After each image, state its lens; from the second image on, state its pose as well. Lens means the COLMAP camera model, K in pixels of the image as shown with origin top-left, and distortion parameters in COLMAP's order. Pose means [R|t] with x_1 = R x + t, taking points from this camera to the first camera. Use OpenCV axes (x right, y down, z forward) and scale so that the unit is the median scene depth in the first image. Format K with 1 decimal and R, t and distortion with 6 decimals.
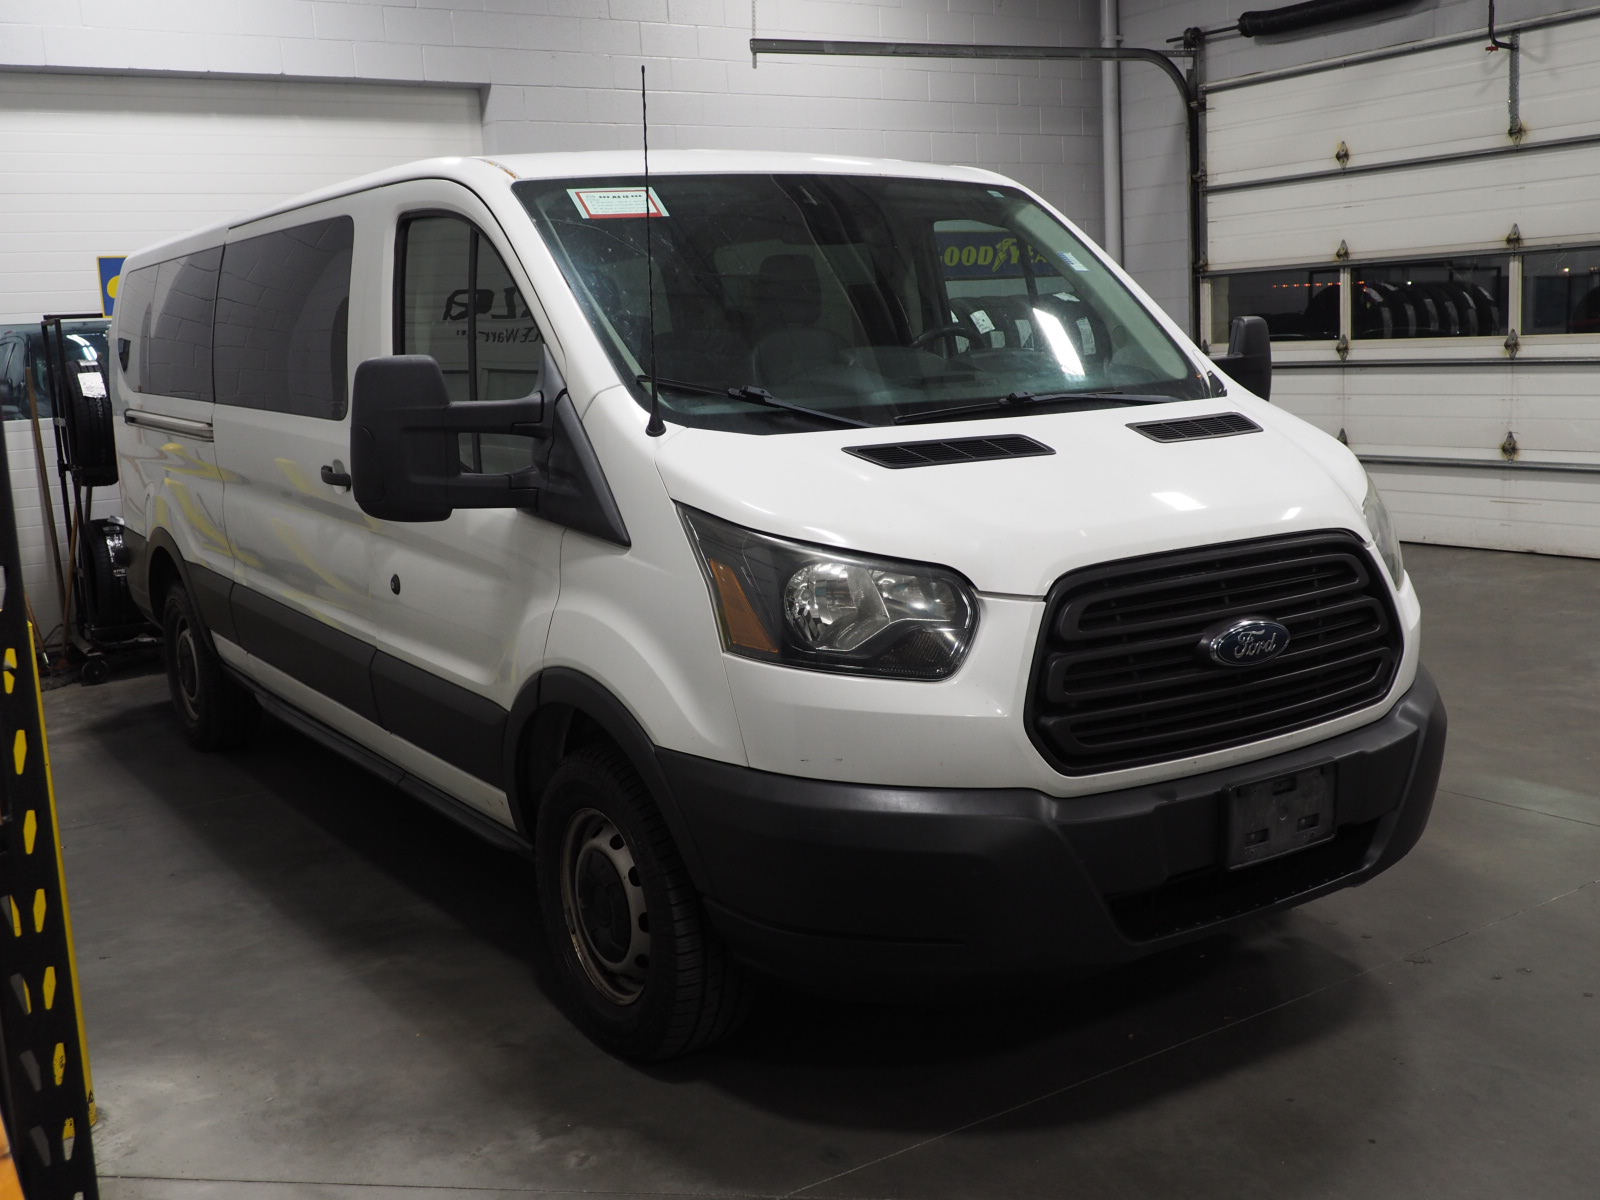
lens RADIAL K [[1633.5, 0, 799.8], [0, 1633.5, 604.1], [0, 0, 1]] dist [-0.033980, 0.000000]
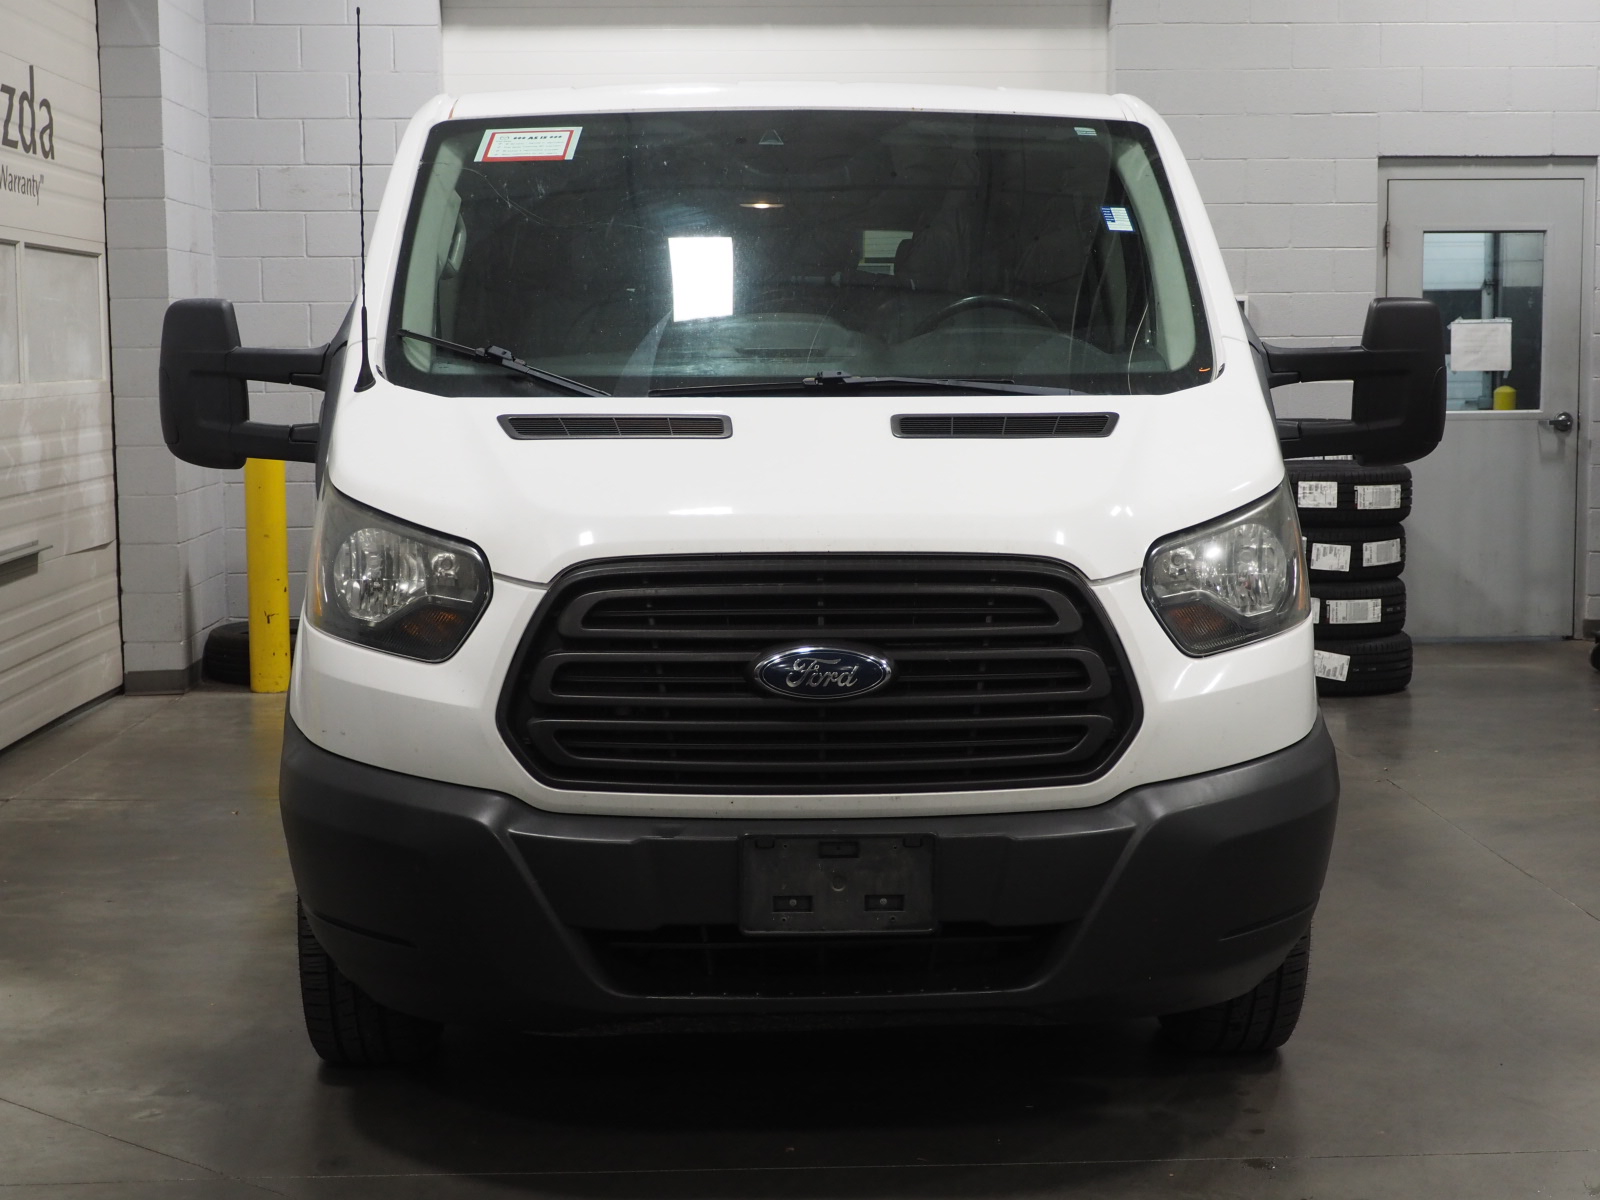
lens RADIAL K [[2340.7, 0, 800.4], [0, 2340.7, 596.4], [0, 0, 1]] dist [0.002427, 0.000000]
pose [[0.862621, 0.098596, -0.496150, 0.810763], [-0.118678, 0.992892, -0.009027, -0.002648], [0.491733, 0.066669, 0.868190, -0.049749]]
